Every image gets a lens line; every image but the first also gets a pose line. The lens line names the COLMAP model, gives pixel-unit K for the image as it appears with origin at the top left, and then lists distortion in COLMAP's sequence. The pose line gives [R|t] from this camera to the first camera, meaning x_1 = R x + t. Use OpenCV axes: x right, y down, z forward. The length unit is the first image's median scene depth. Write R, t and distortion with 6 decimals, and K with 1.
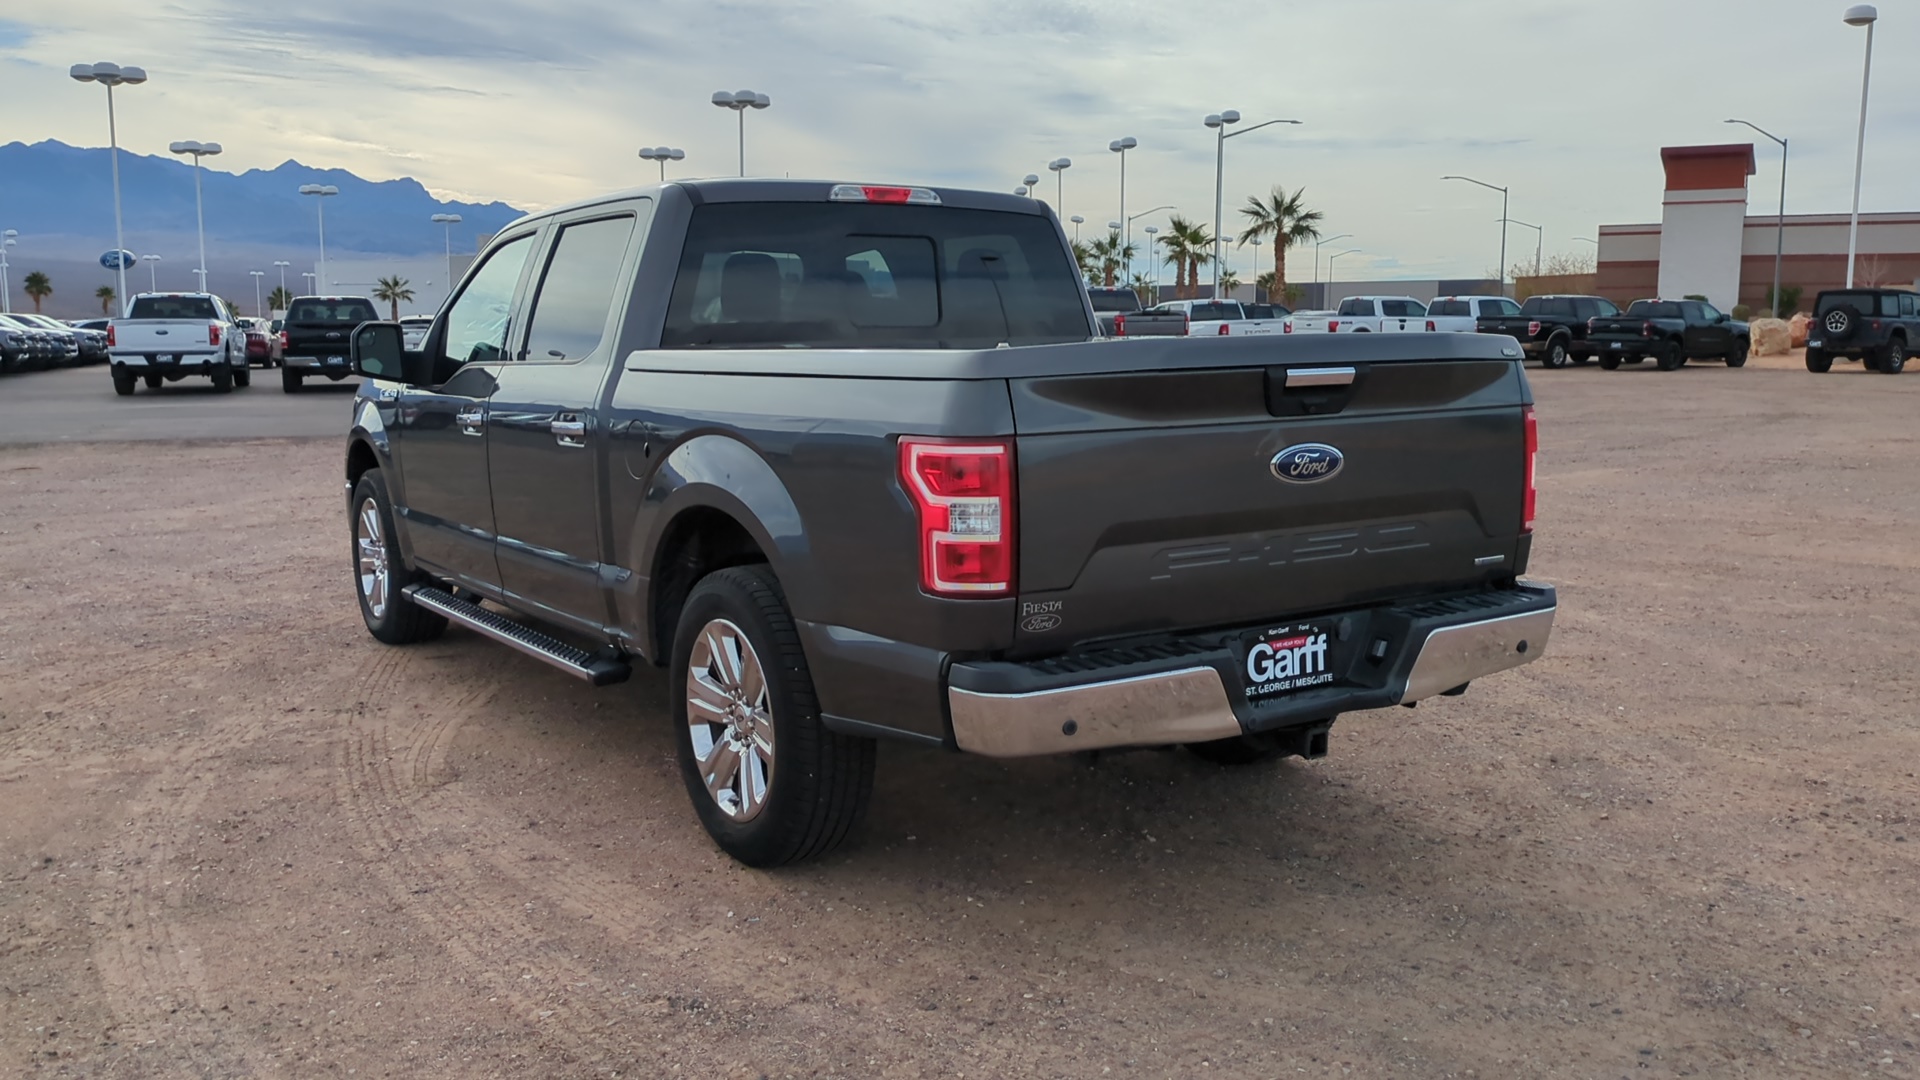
lens RADIAL K [[1642.4, 0, 963.5], [0, 1642.4, 535.5], [0, 0, 1]] dist [0.071881, -0.093948]
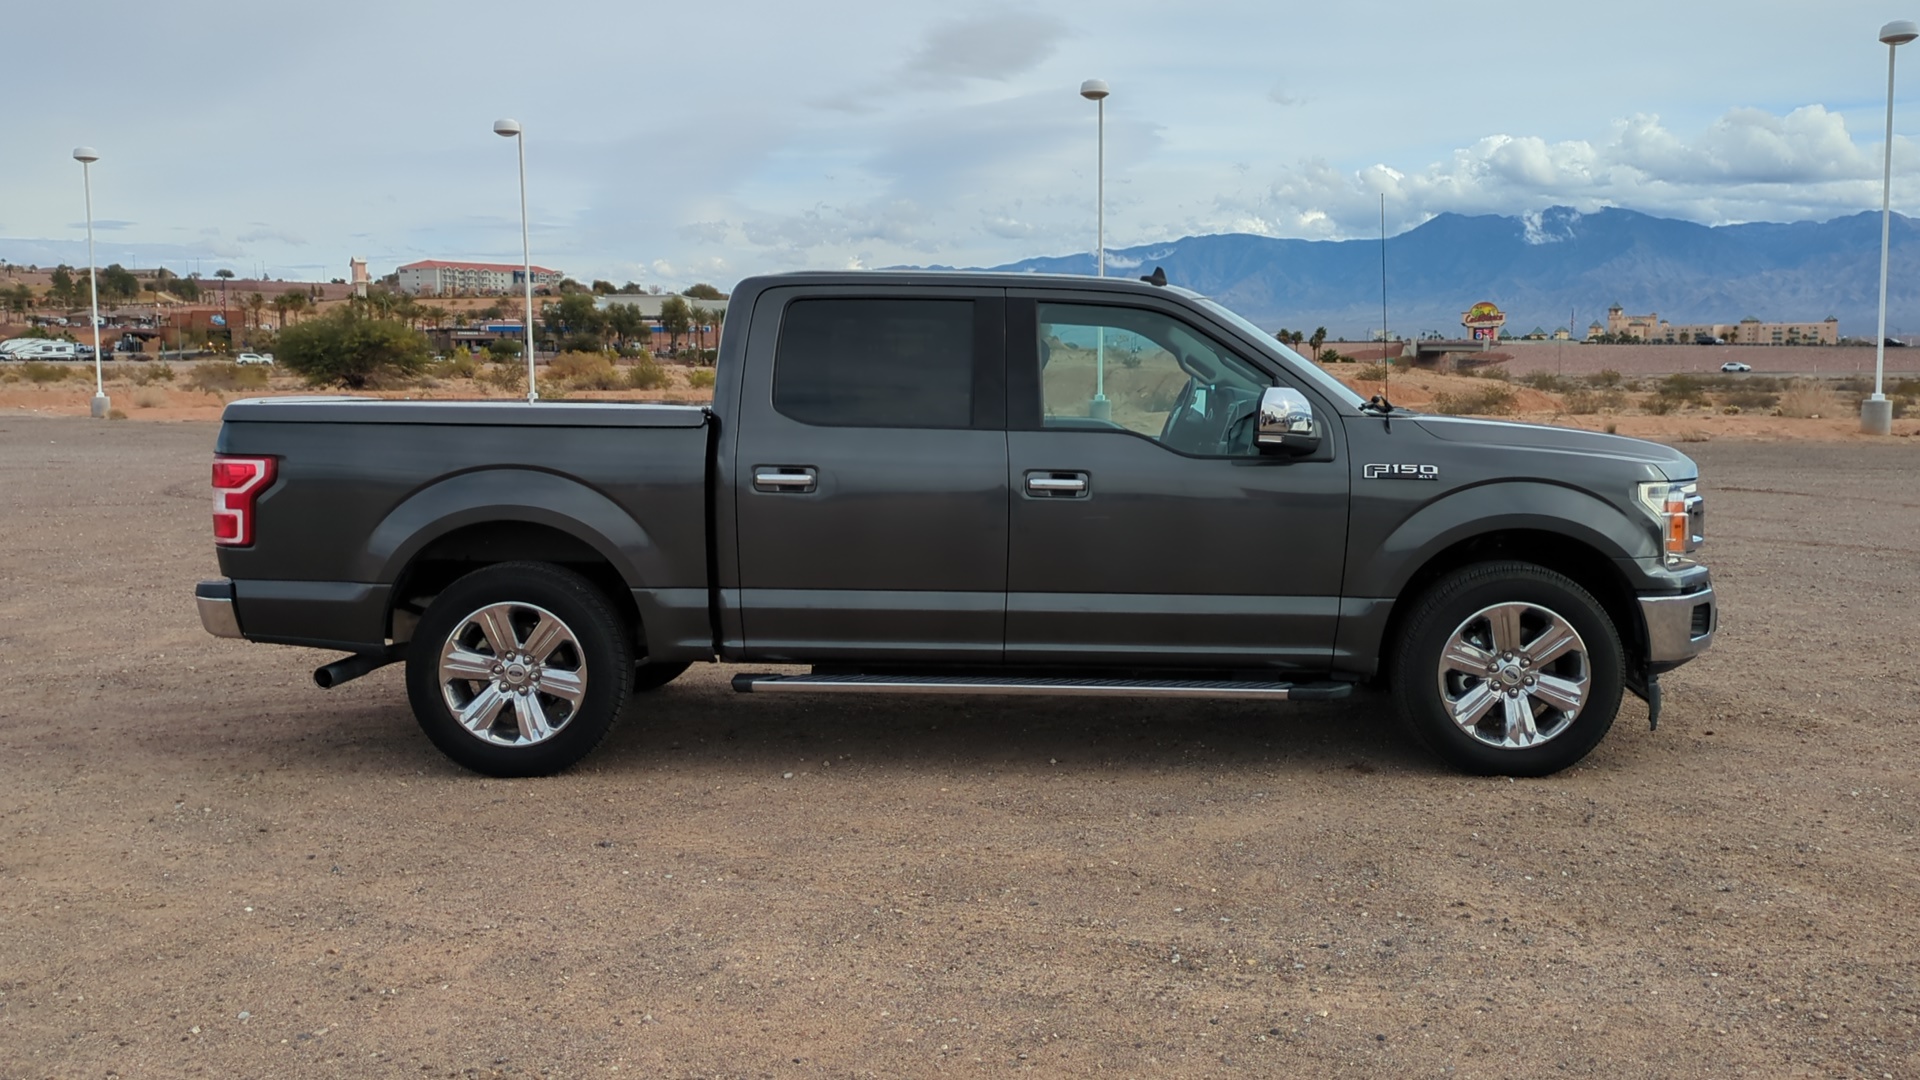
lens RADIAL K [[1642.4, 0, 979.2], [0, 1642.4, 539.5], [0, 0, 1]] dist [0.071881, -0.093948]
pose [[-0.563126, 0.089148, -0.821548, 1.243047], [-0.101433, 0.979190, 0.175781, -0.349155], [0.820122, 0.182319, -0.542365, 2.515107]]
